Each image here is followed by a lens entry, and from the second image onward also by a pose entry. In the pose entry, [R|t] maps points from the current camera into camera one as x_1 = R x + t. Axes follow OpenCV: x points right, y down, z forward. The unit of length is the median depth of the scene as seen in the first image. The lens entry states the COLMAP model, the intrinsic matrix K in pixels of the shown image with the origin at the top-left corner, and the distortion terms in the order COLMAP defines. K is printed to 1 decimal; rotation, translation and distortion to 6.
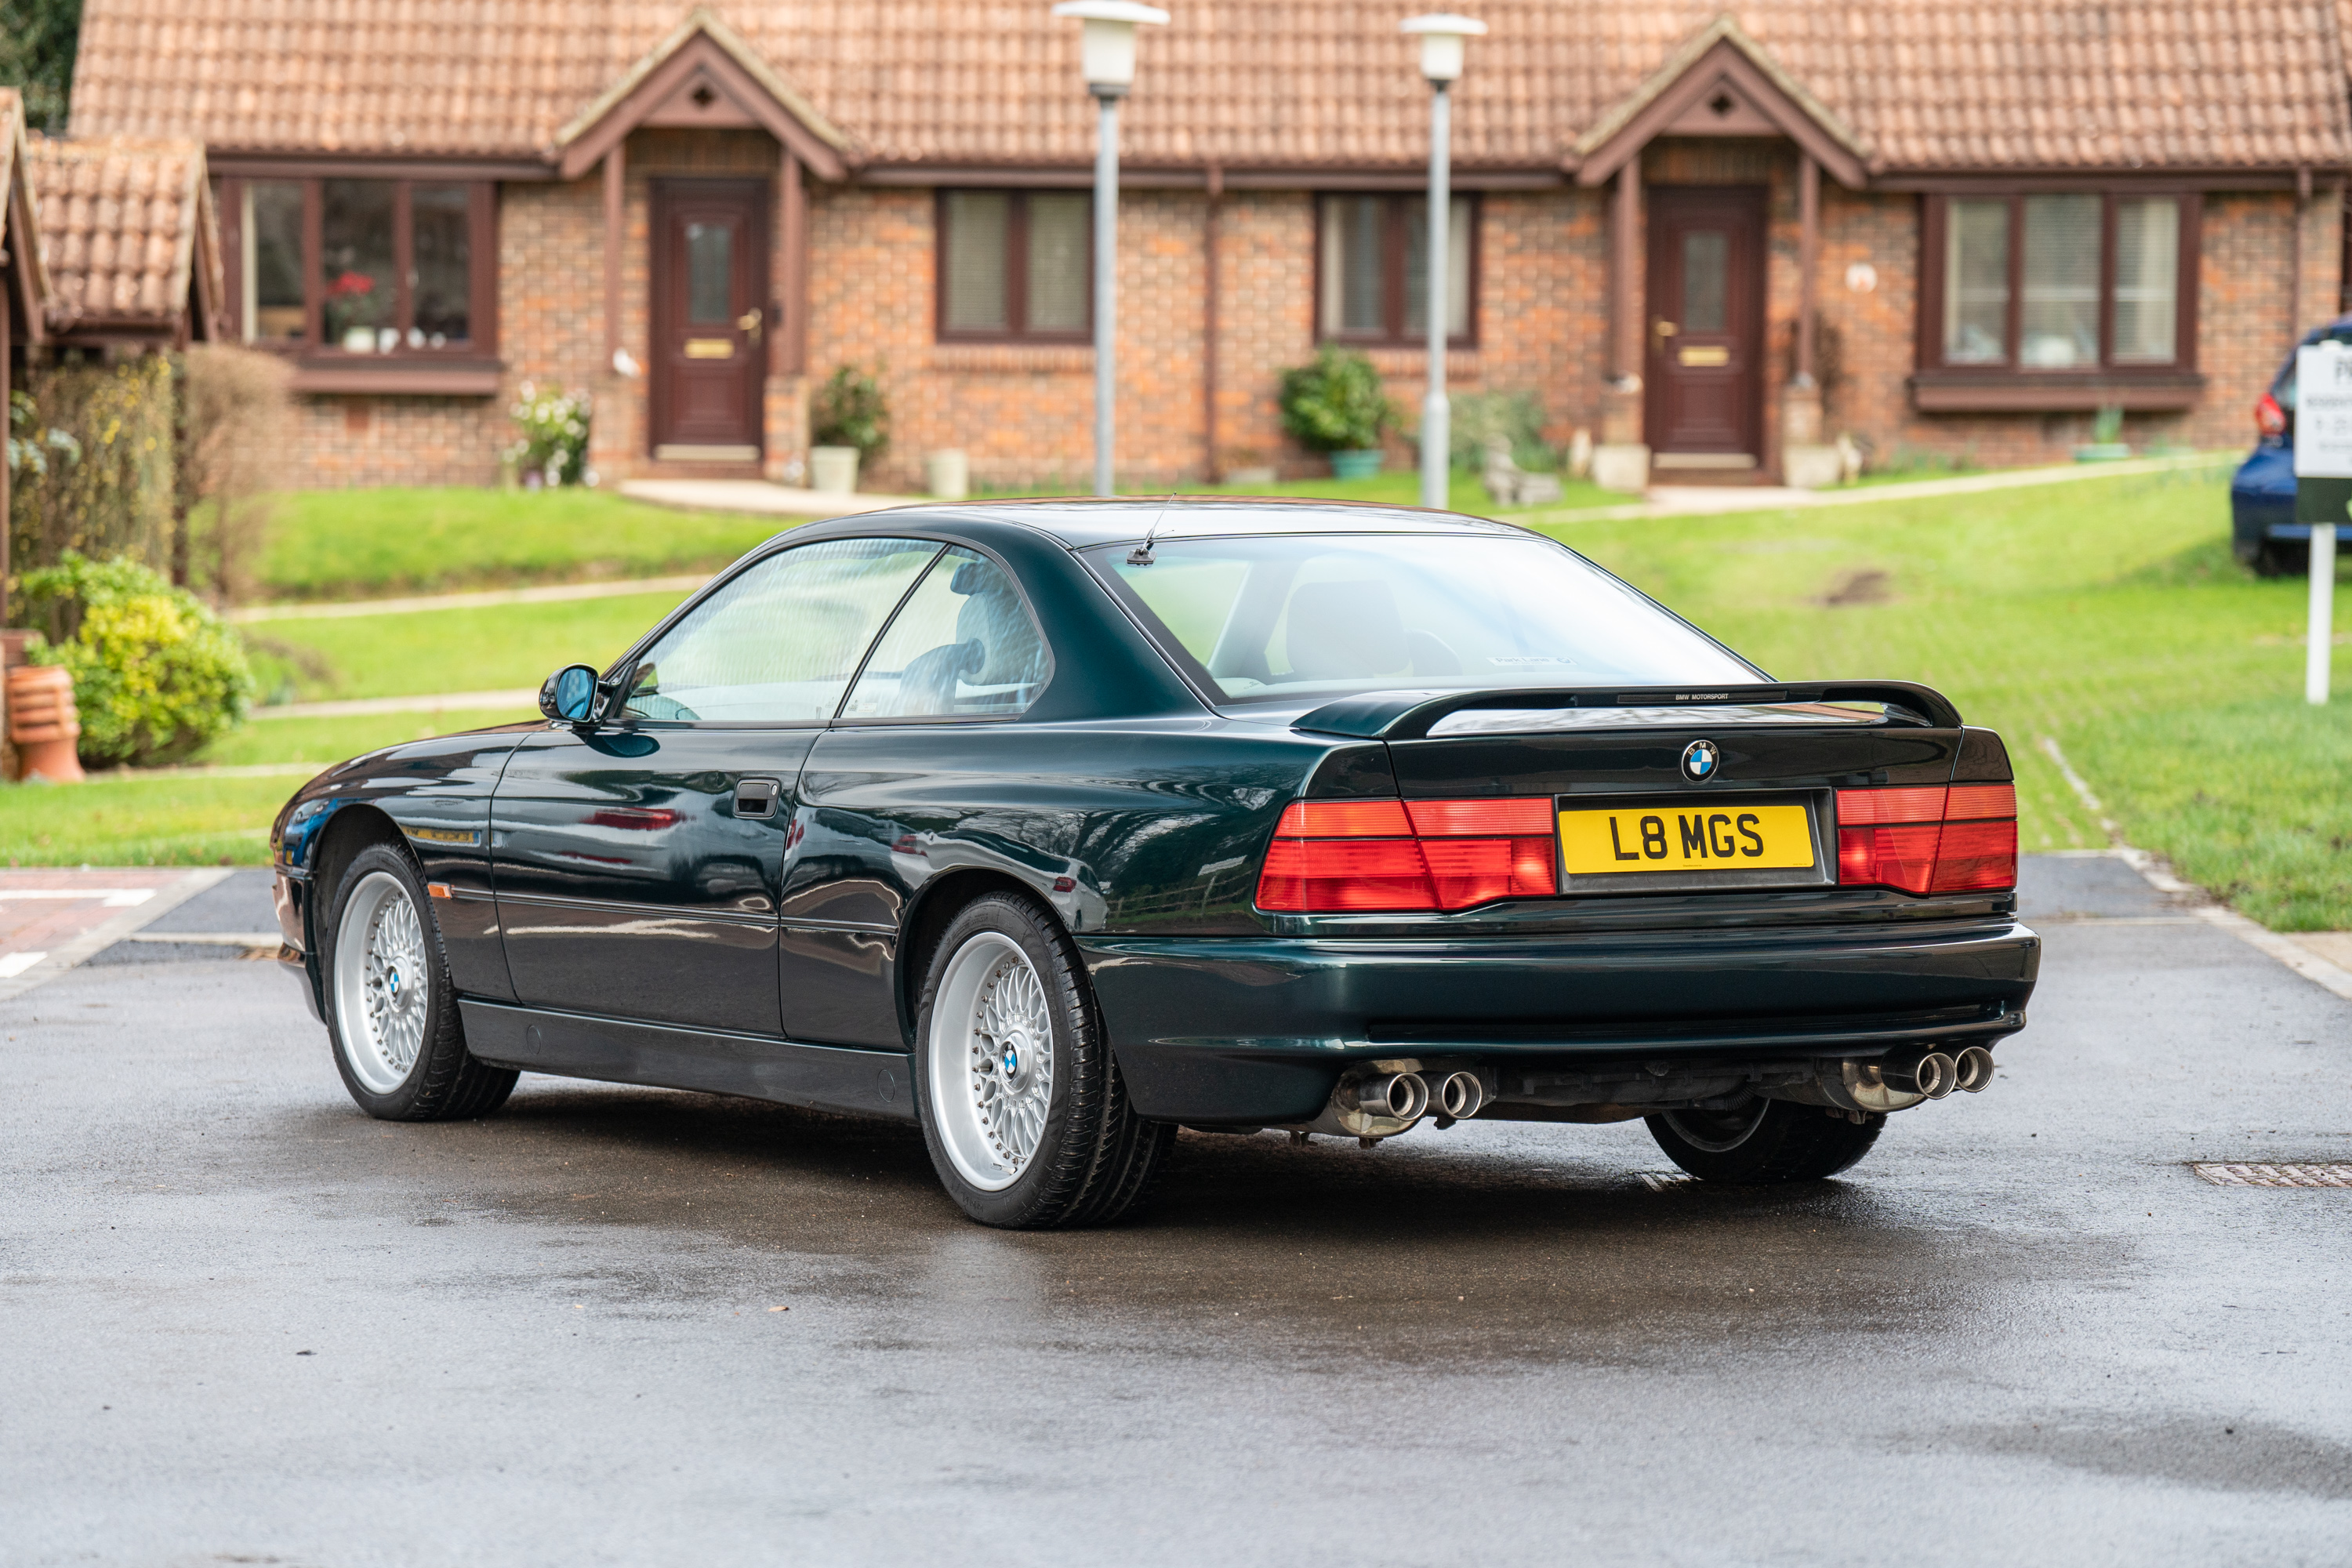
lens RADIAL K [[7842.7, 0, 1098.3], [0, 7842.7, 742.6], [0, 0, 1]] dist [0.575408, 0.868417]
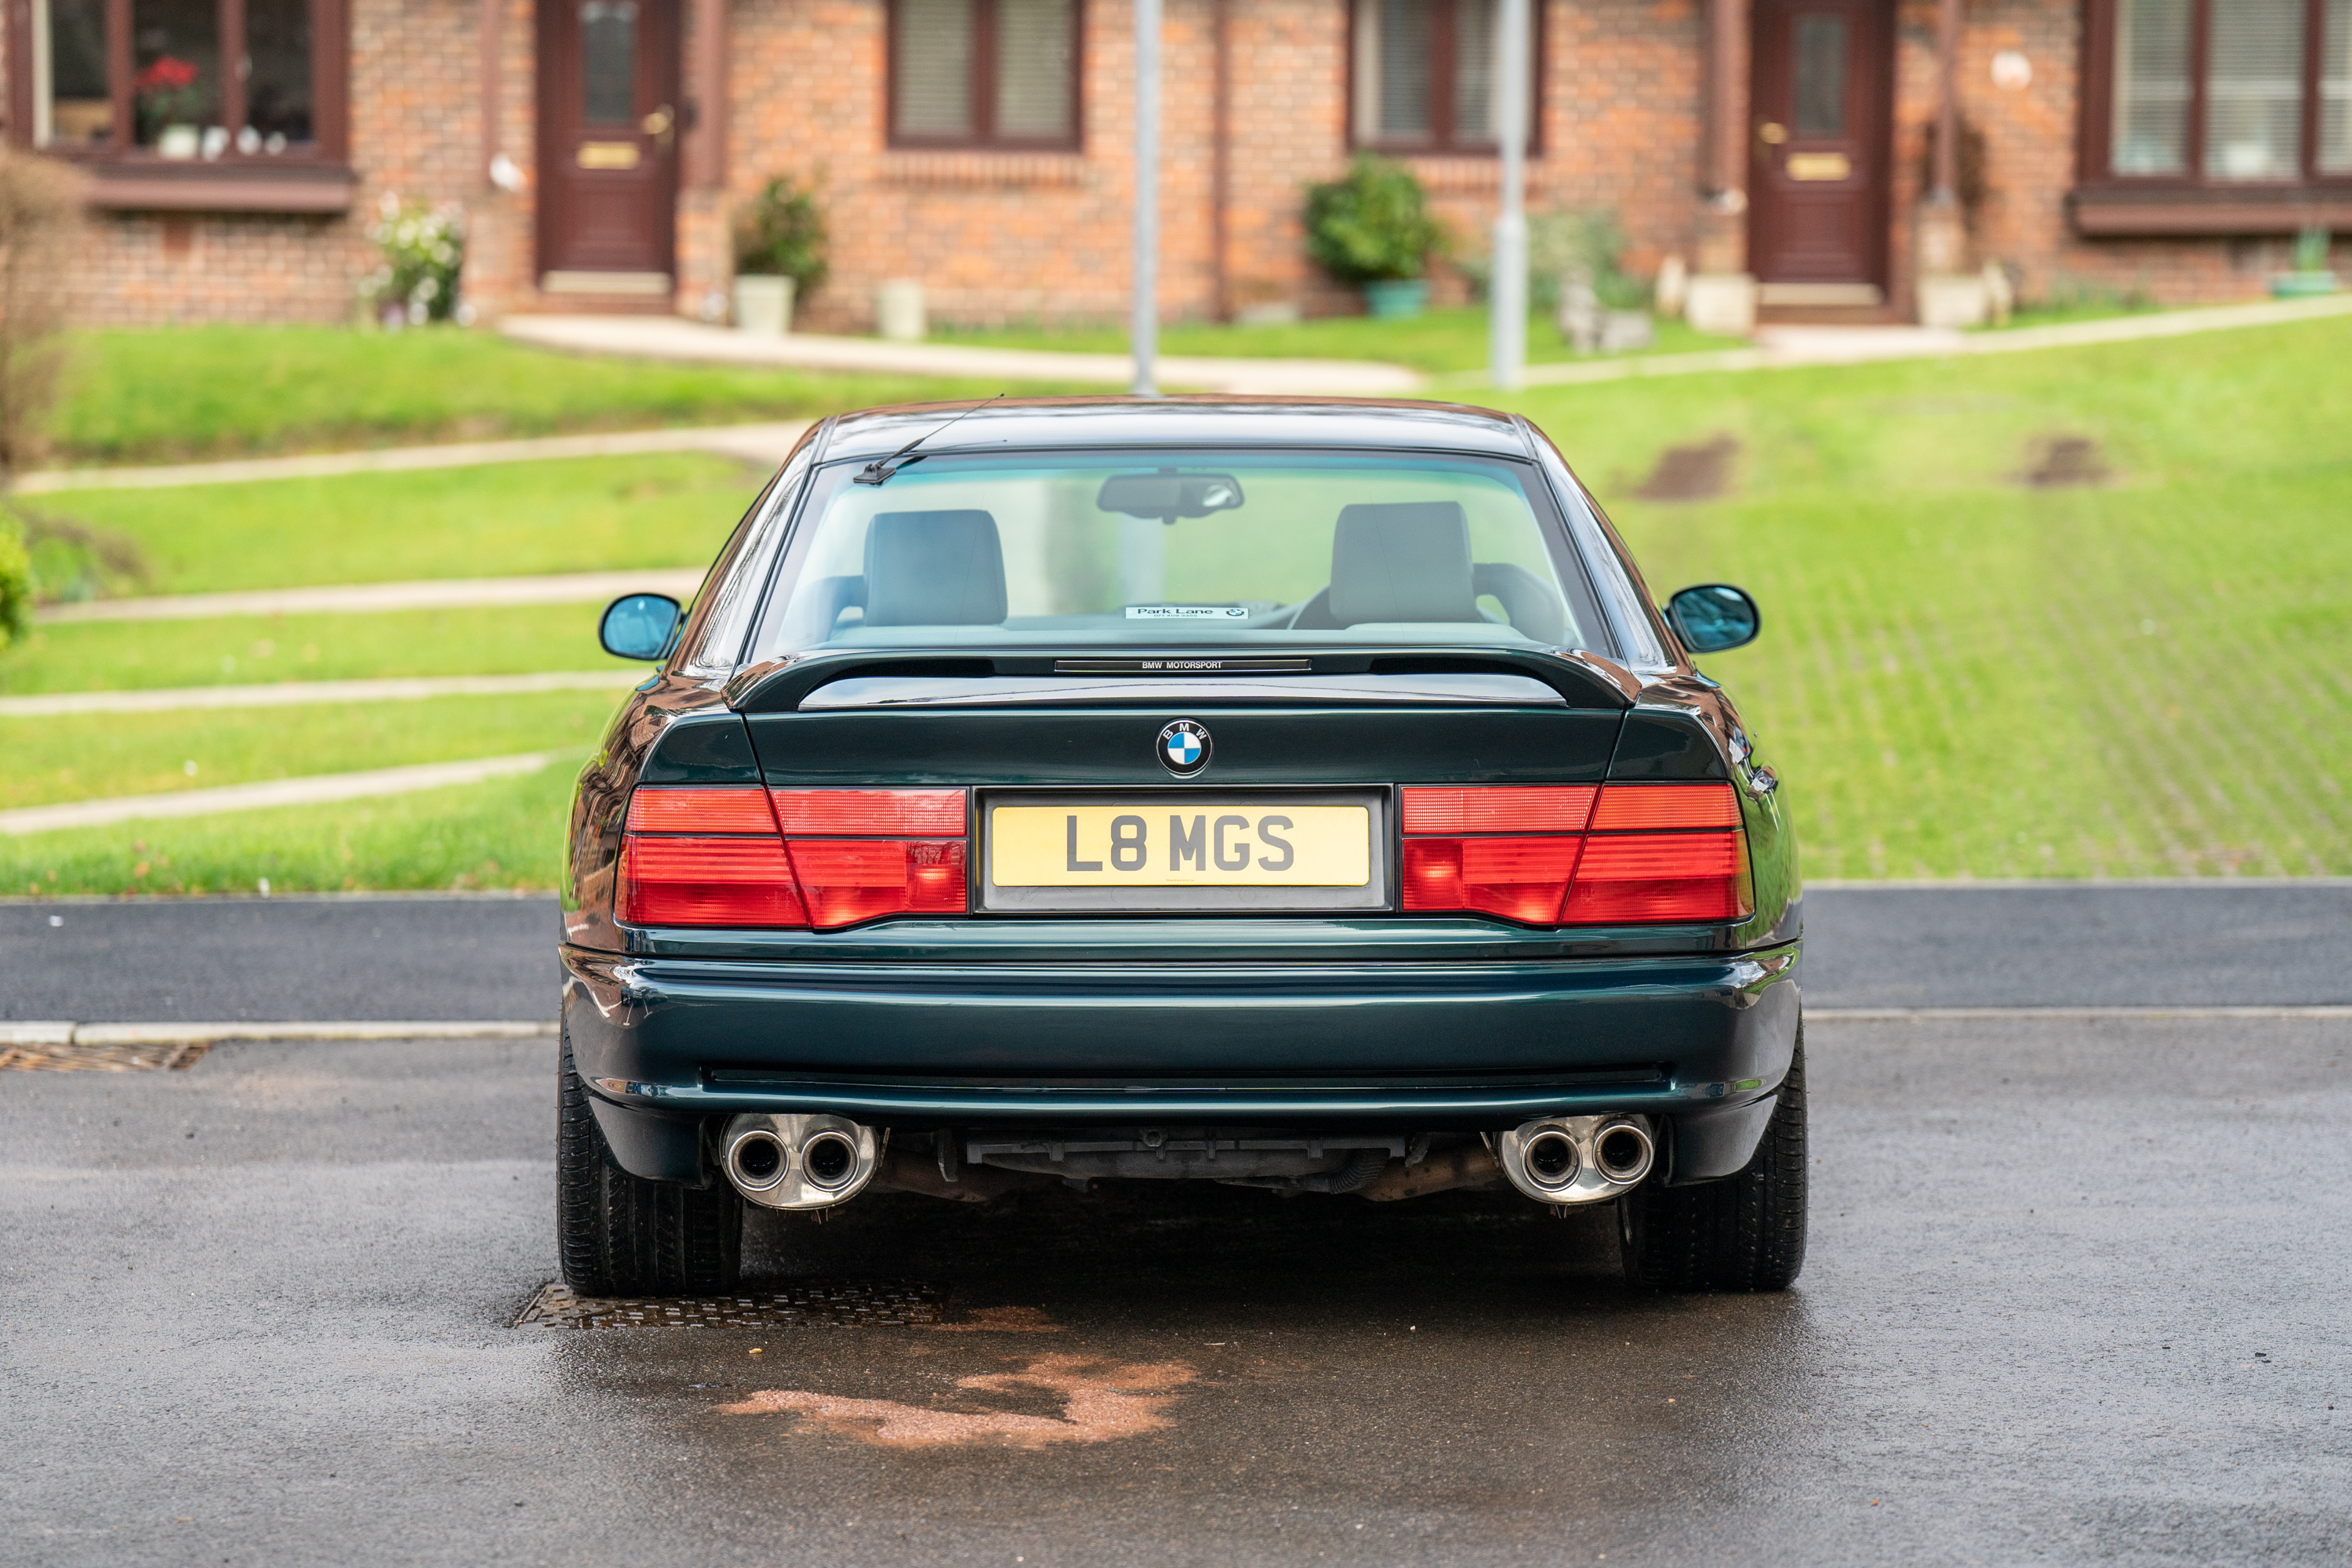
lens RADIAL K [[8428.0, 0, 1145.4], [0, 8428.0, 780.8], [0, 0, 1]] dist [0.655078, 1.385249]
pose [[0.999842, 0.000379, 0.017774, -0.009282], [-0.000811, 0.999704, 0.024307, -0.006477], [-0.017759, -0.024317, 0.999547, 0.114009]]
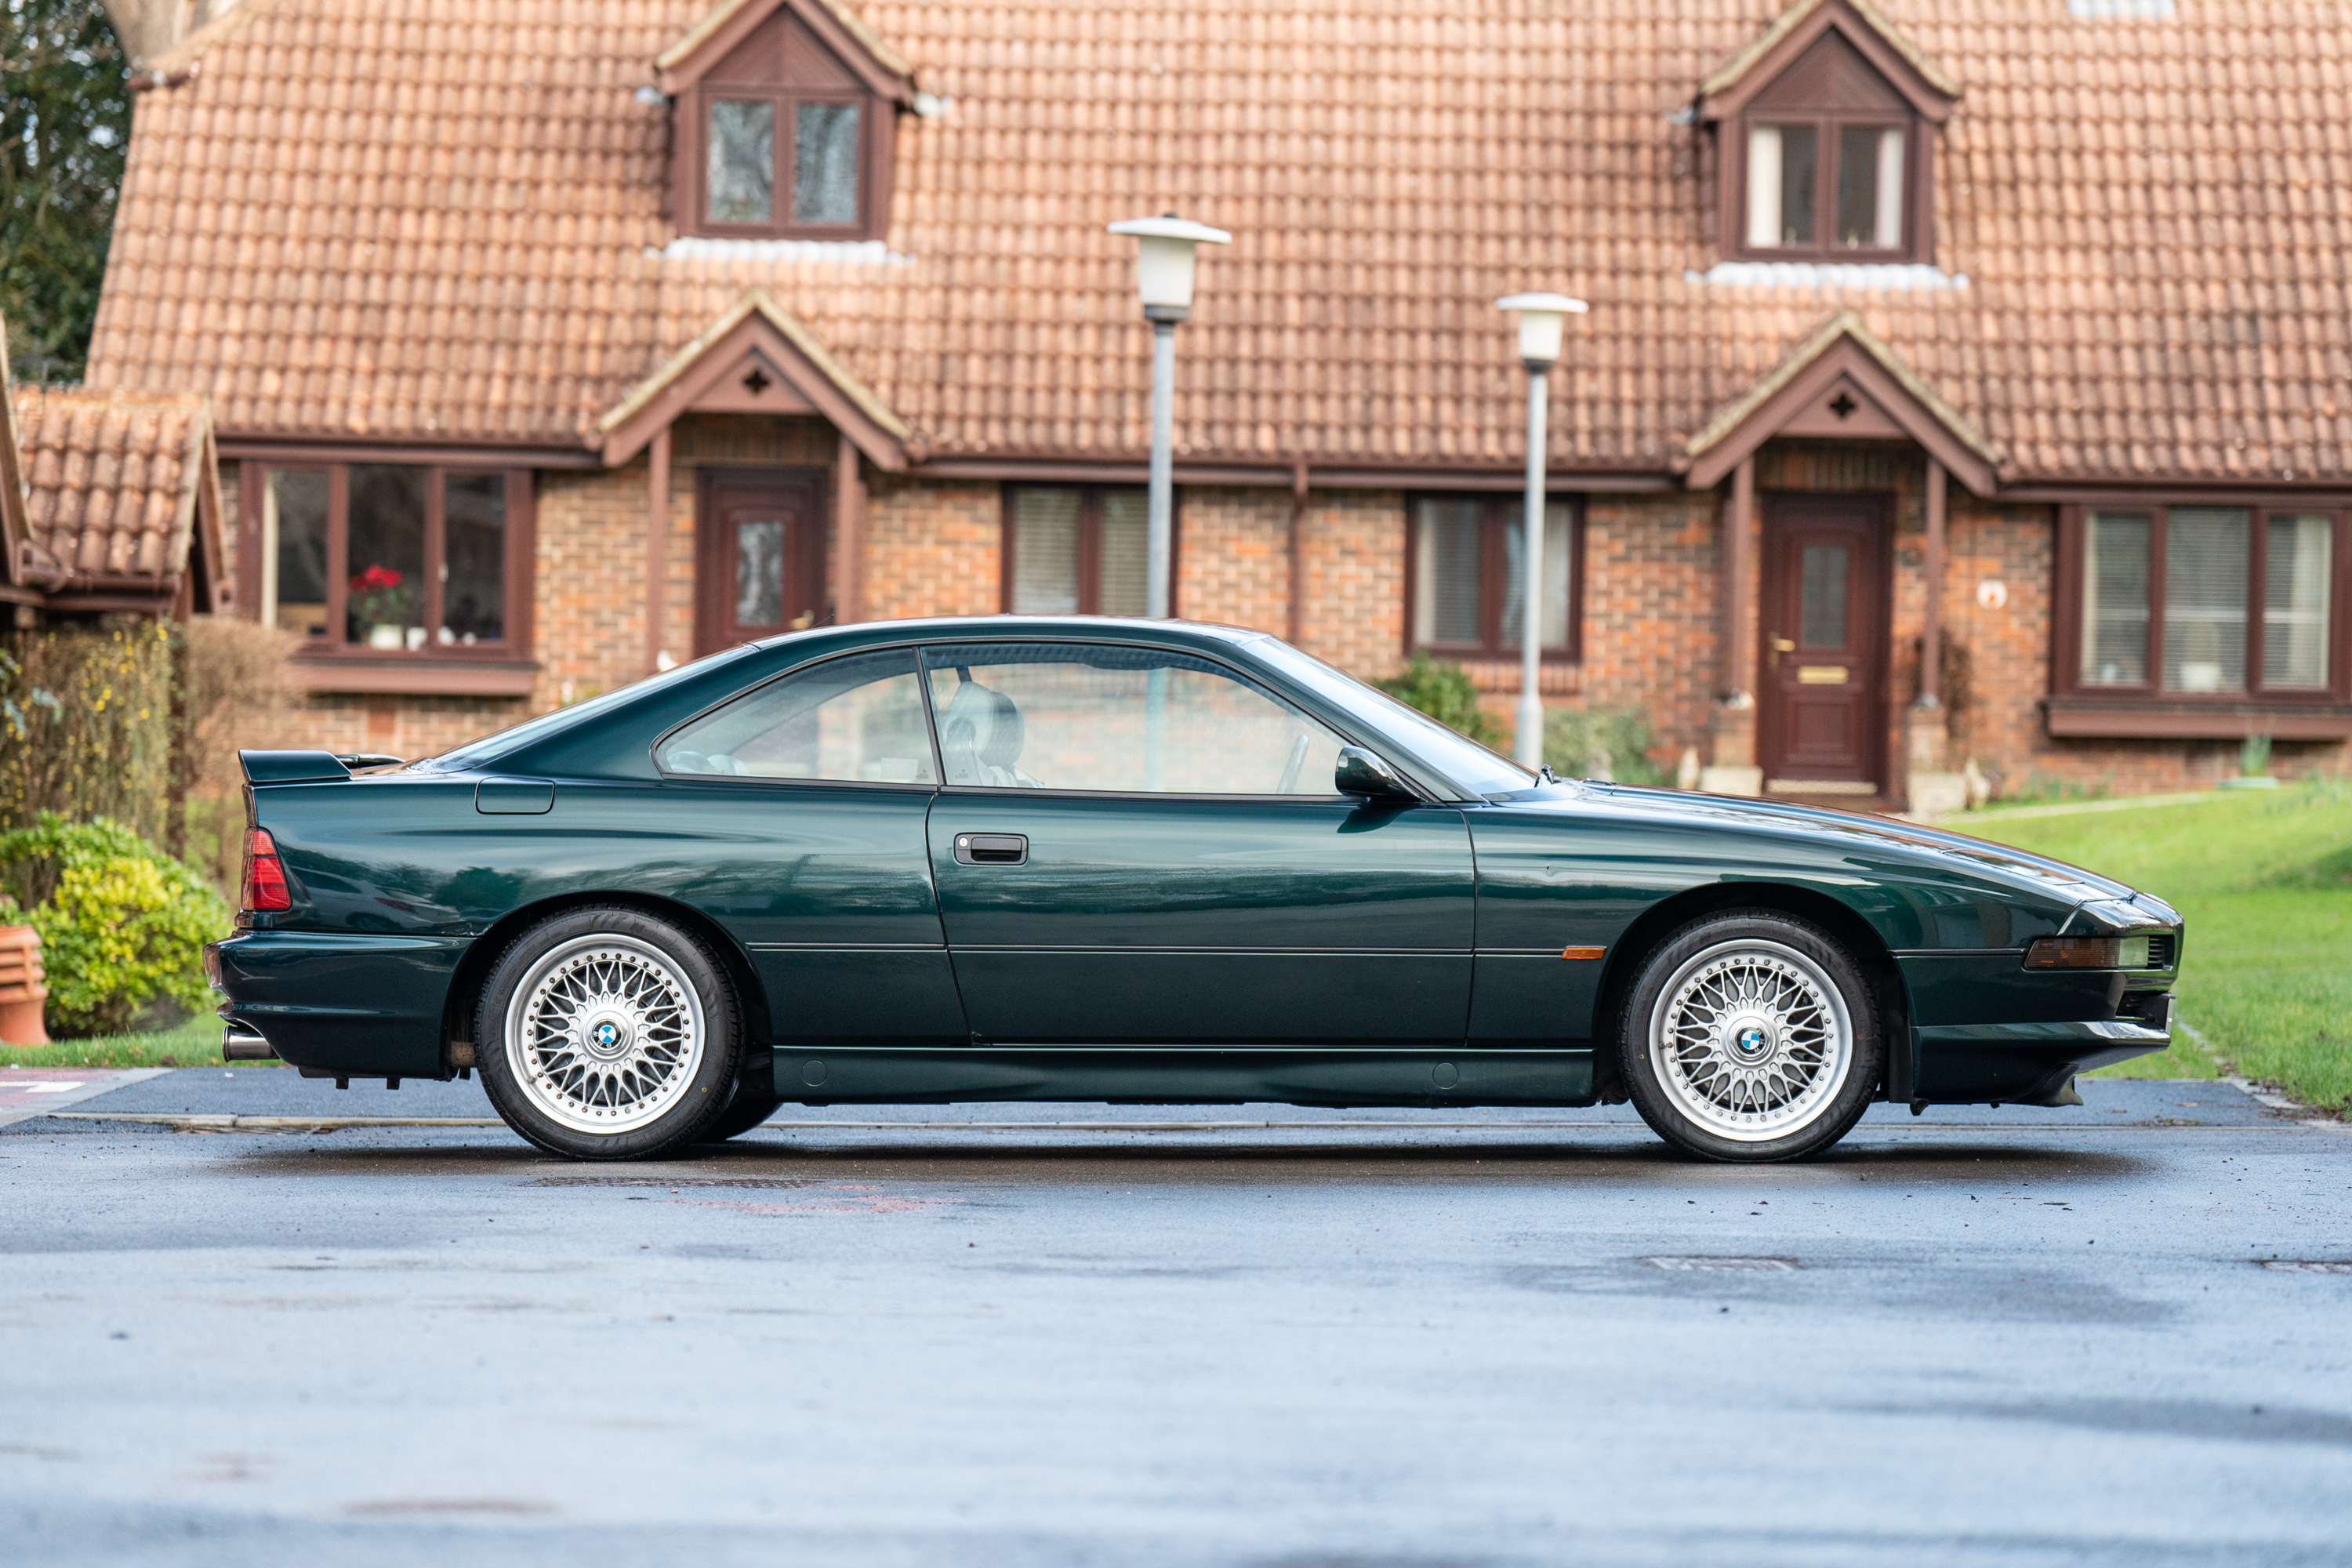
lens RADIAL K [[8308.7, 0, 1140.5], [0, 8308.7, 768.9], [0, 0, 1]] dist [0.683176, -0.379183]
pose [[0.999853, 0.014383, -0.009378, 0.005523], [-0.014848, 0.998555, -0.051644, 0.014484], [0.008621, 0.051775, 0.998622, 0.011804]]
